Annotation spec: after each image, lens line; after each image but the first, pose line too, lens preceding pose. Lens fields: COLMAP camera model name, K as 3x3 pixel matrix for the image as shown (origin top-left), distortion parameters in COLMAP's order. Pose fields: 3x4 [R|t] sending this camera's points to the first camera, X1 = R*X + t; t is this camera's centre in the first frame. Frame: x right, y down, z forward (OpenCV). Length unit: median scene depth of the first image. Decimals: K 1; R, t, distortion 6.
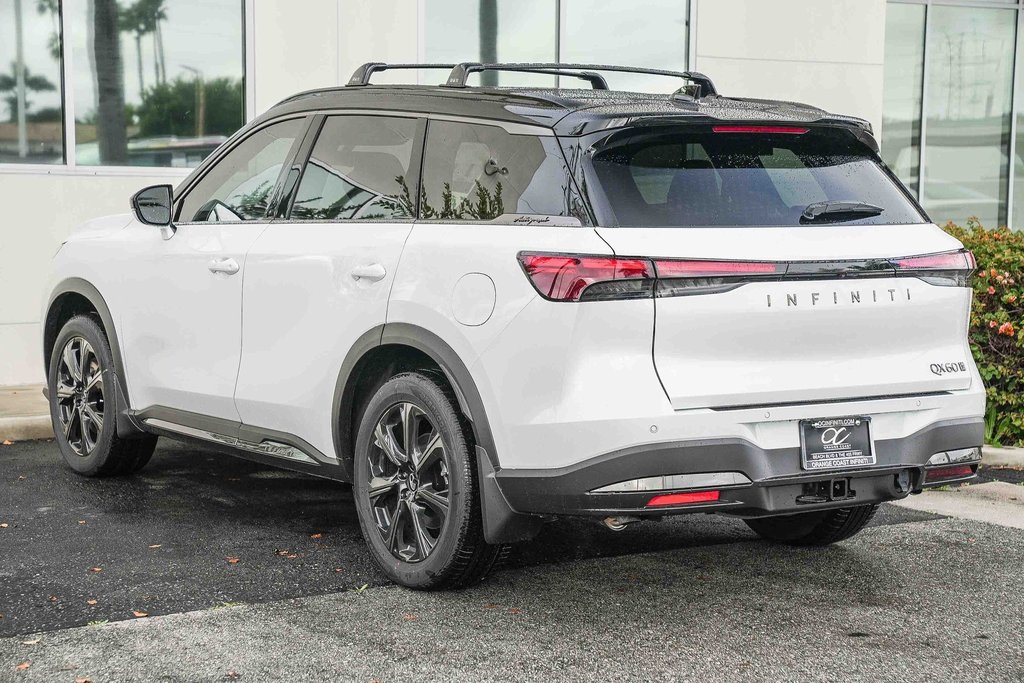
lens RADIAL K [[1938.0, 0, 513.8], [0, 1938.0, 363.9], [0, 0, 1]] dist [0.294517, 0.231584]
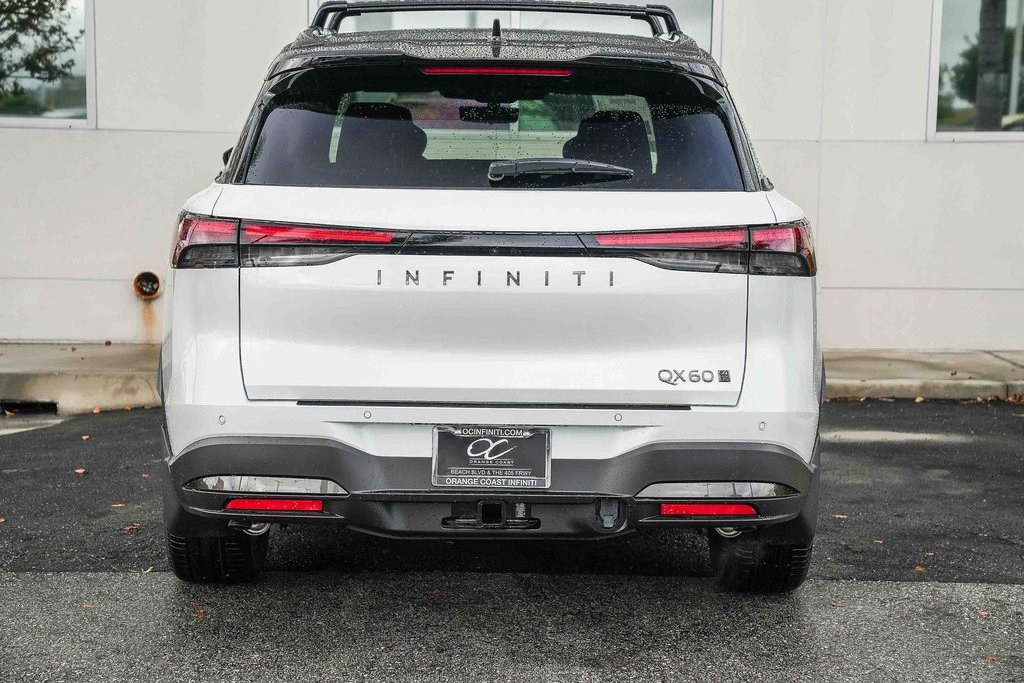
lens RADIAL K [[1938.0, 0, 513.8], [0, 1938.0, 363.9], [0, 0, 1]] dist [0.294517, 0.231584]
pose [[0.832625, 0.064879, -0.550024, 0.609793], [-0.057478, 0.997875, 0.030696, -0.023344], [0.550847, 0.006056, 0.834584, 0.331348]]
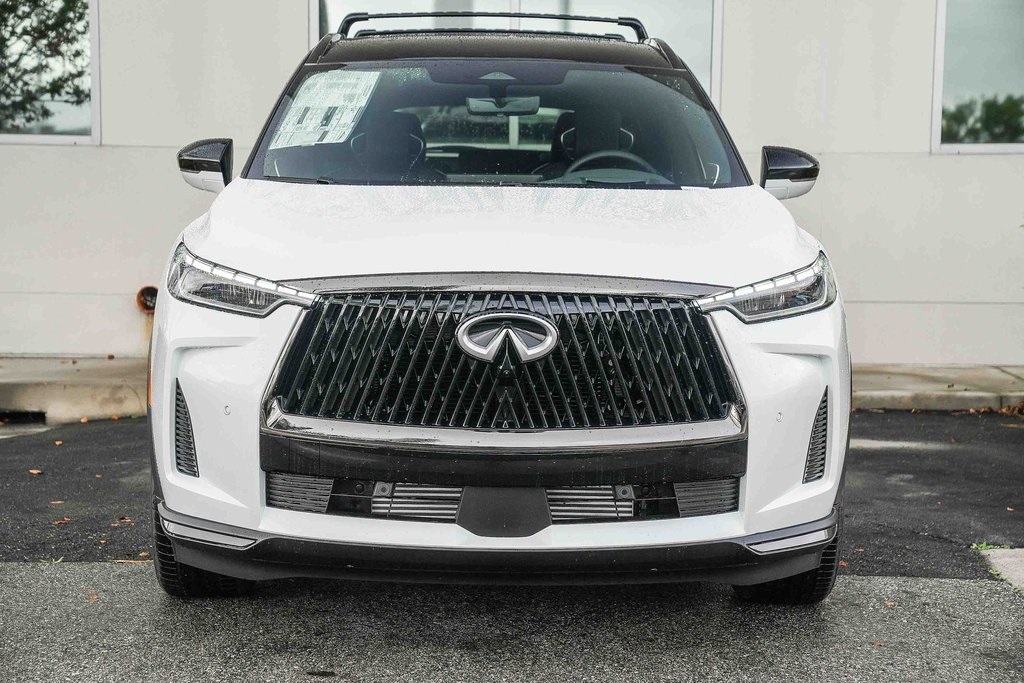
lens RADIAL K [[1938.0, 0, 513.8], [0, 1938.0, 363.9], [0, 0, 1]] dist [0.294517, 0.231584]
pose [[0.803233, 0.053351, -0.593271, 0.684587], [-0.057435, 0.998277, 0.012011, -0.002046], [0.592890, 0.024426, 0.804913, 0.391974]]
